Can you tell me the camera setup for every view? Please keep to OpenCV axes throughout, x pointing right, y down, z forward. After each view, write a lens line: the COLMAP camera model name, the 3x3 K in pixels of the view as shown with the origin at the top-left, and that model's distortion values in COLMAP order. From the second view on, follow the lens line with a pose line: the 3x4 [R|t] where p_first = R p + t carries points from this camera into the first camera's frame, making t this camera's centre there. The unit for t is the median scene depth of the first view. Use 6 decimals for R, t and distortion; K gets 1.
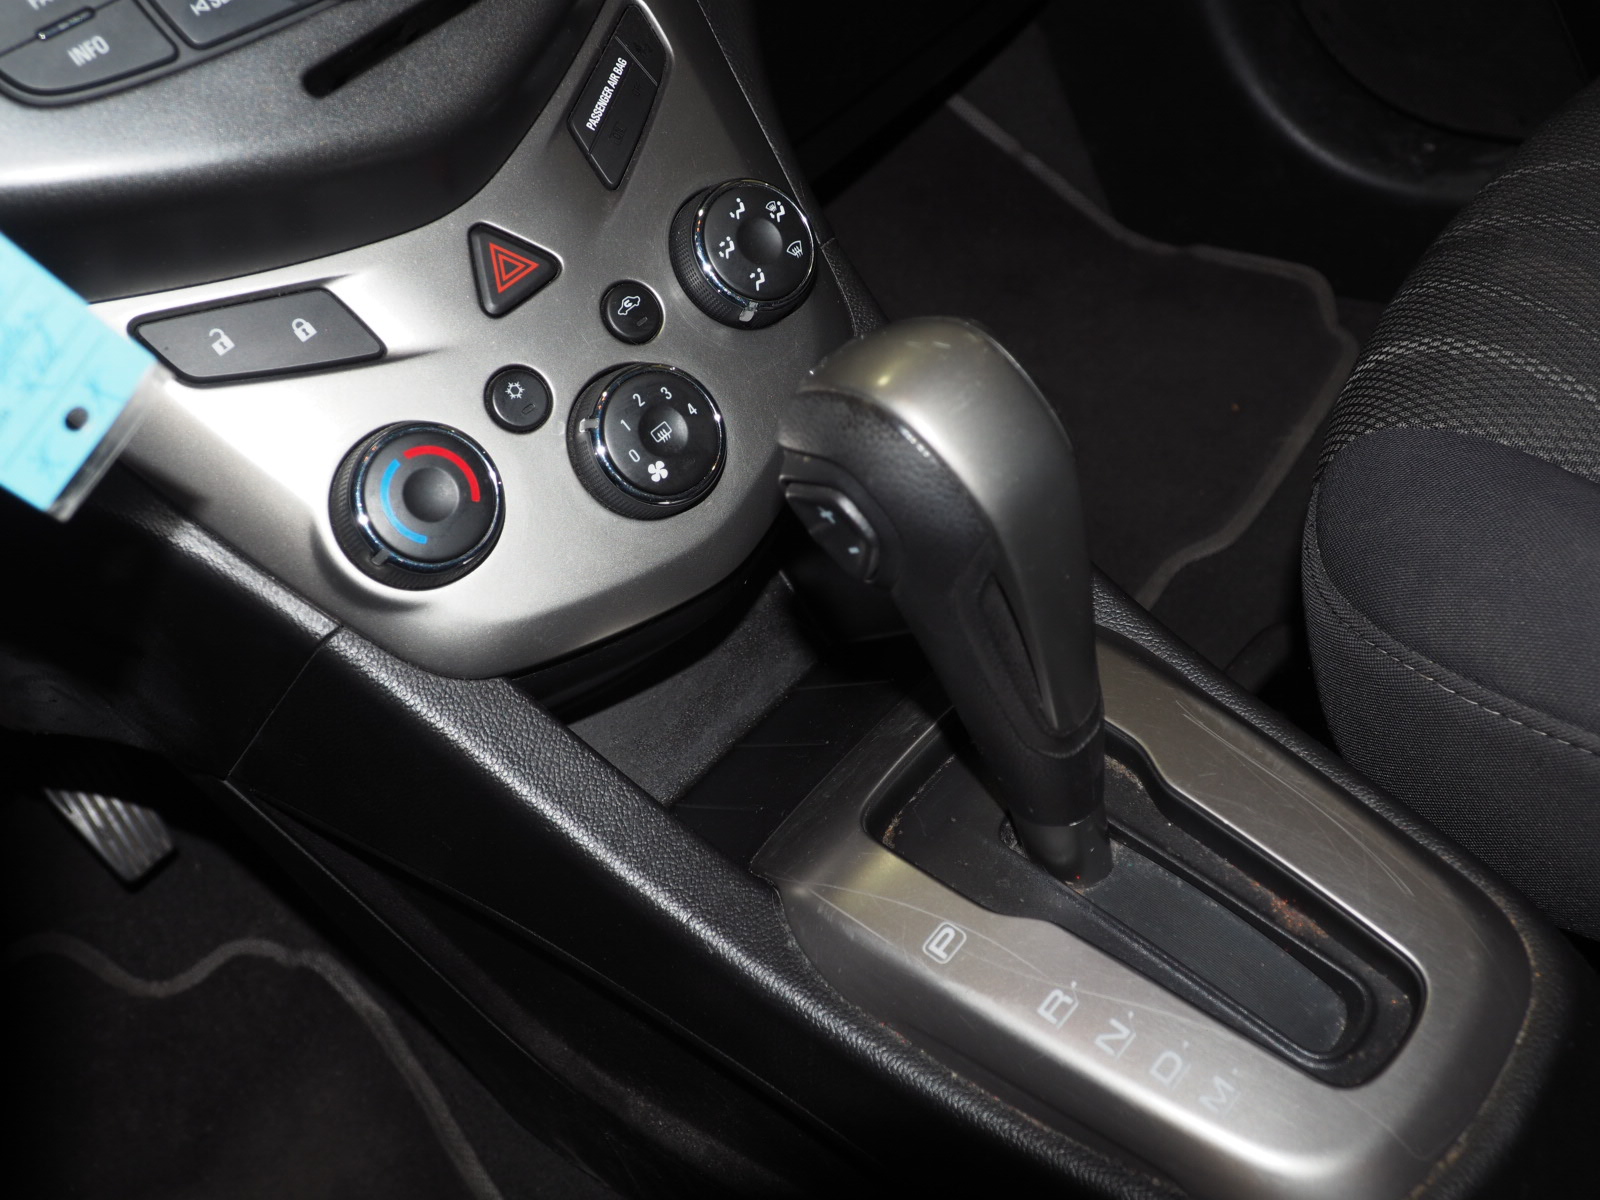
lens RADIAL K [[1570.6, 0, 802.5], [0, 1570.6, 548.5], [0, 0, 1]] dist [0.019654, 0.008064]
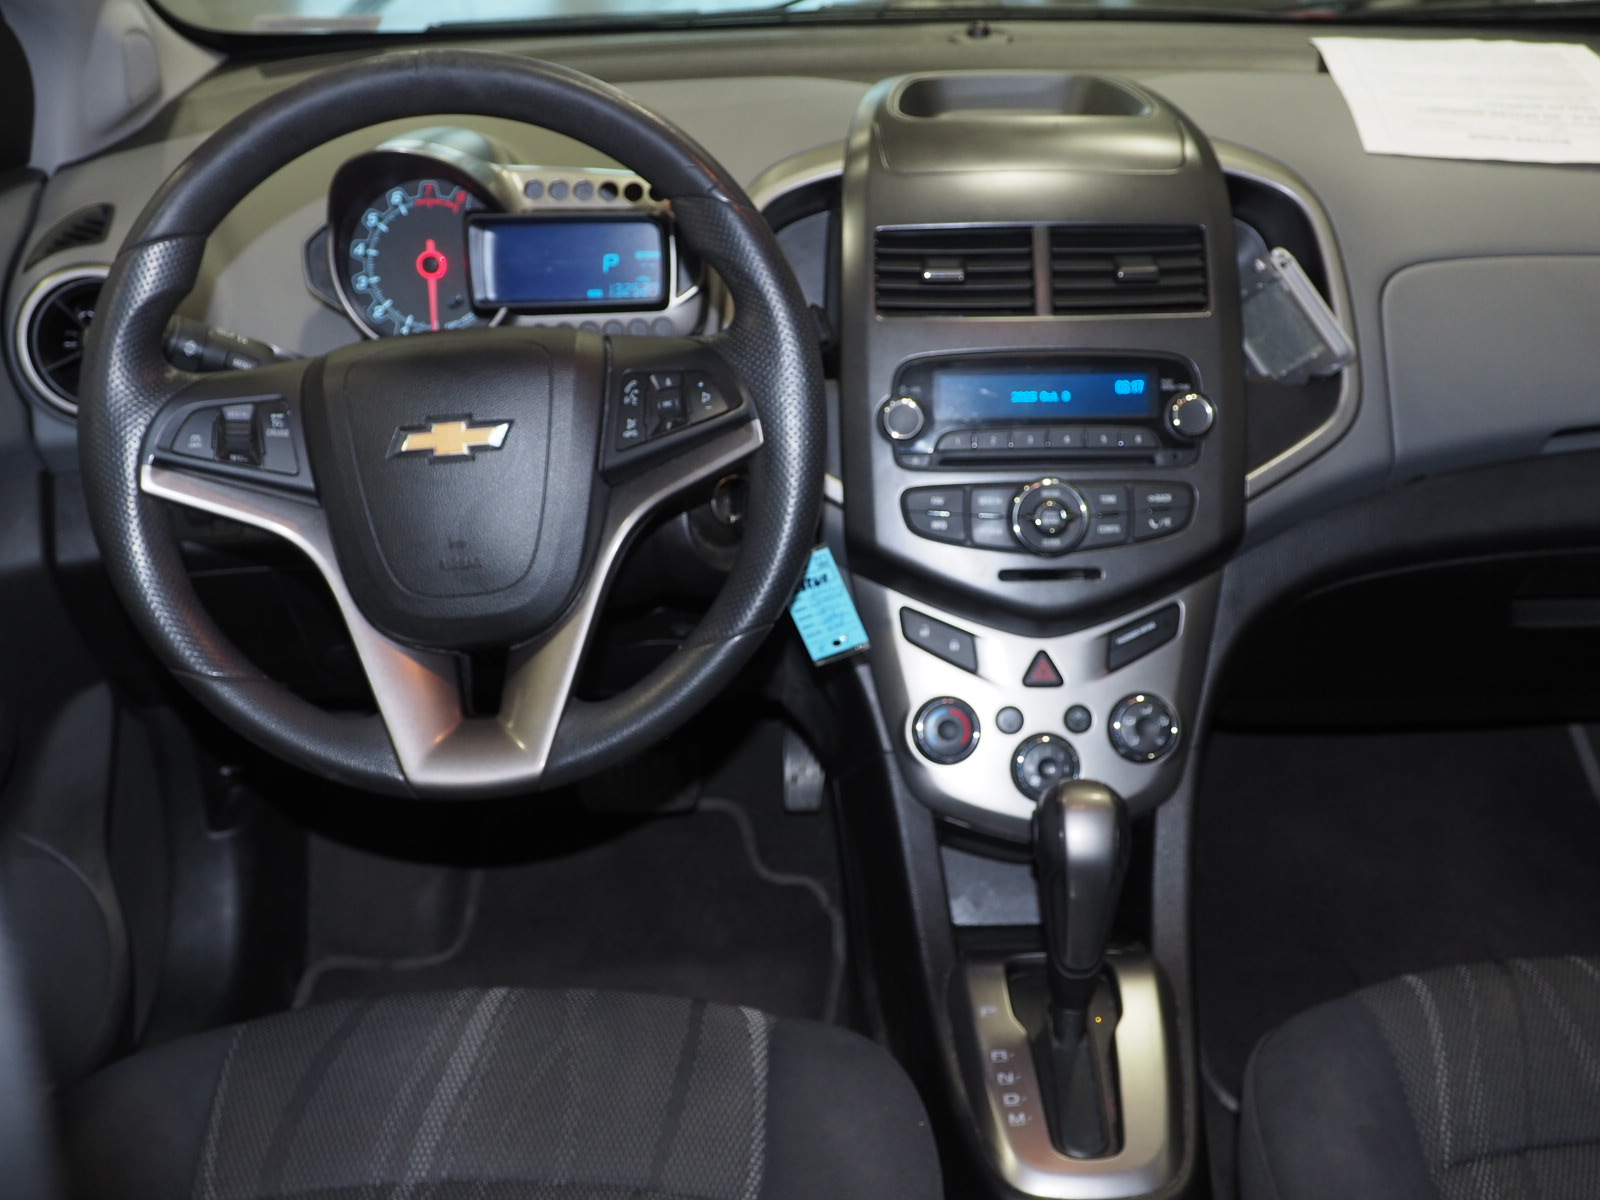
lens RADIAL K [[1704.4, 0, 800.0], [0, 1704.4, 600.0], [0, 0, 1]] dist [0.025037, -0.002432]
pose [[0.673007, 0.557458, -0.486109, 0.645769], [-0.598569, 0.796572, 0.084785, -0.236285], [0.434485, 0.233909, 0.869775, -1.182685]]
